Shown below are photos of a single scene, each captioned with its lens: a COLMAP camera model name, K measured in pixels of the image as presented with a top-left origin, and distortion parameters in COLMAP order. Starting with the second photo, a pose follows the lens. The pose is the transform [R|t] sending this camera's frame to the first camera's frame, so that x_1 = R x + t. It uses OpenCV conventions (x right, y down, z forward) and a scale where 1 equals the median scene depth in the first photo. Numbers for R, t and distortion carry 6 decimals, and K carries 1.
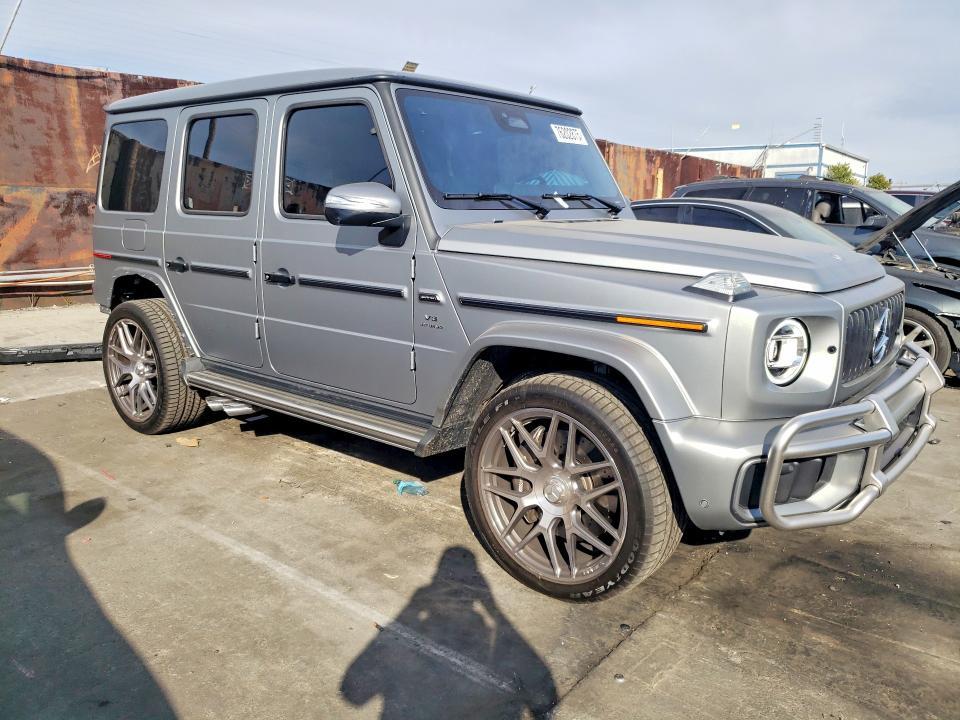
lens RADIAL K [[768.3, 0, 480.0], [0, 768.3, 360.0], [0, 0, 1]] dist [-0.010626, -0.003420]
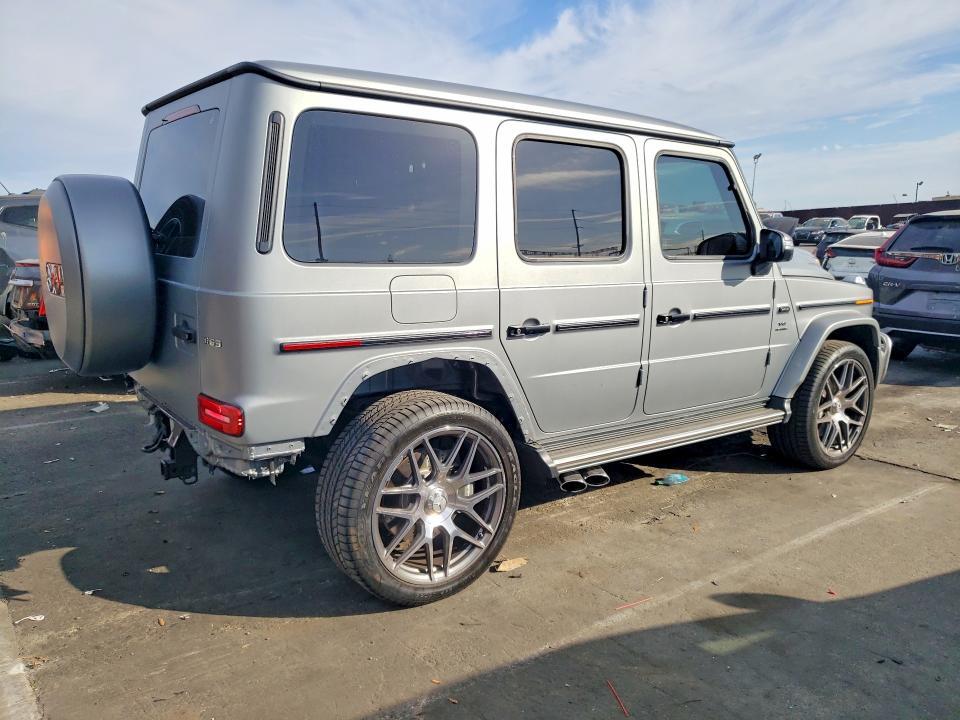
lens RADIAL K [[768.3, 0, 480.0], [0, 768.3, 360.0], [0, 0, 1]] dist [-0.010626, -0.003420]
pose [[0.240341, -0.175383, 0.954713, -1.344083], [0.183086, 0.974079, 0.132850, -0.240544], [-0.953266, 0.142865, 0.266222, 1.002636]]
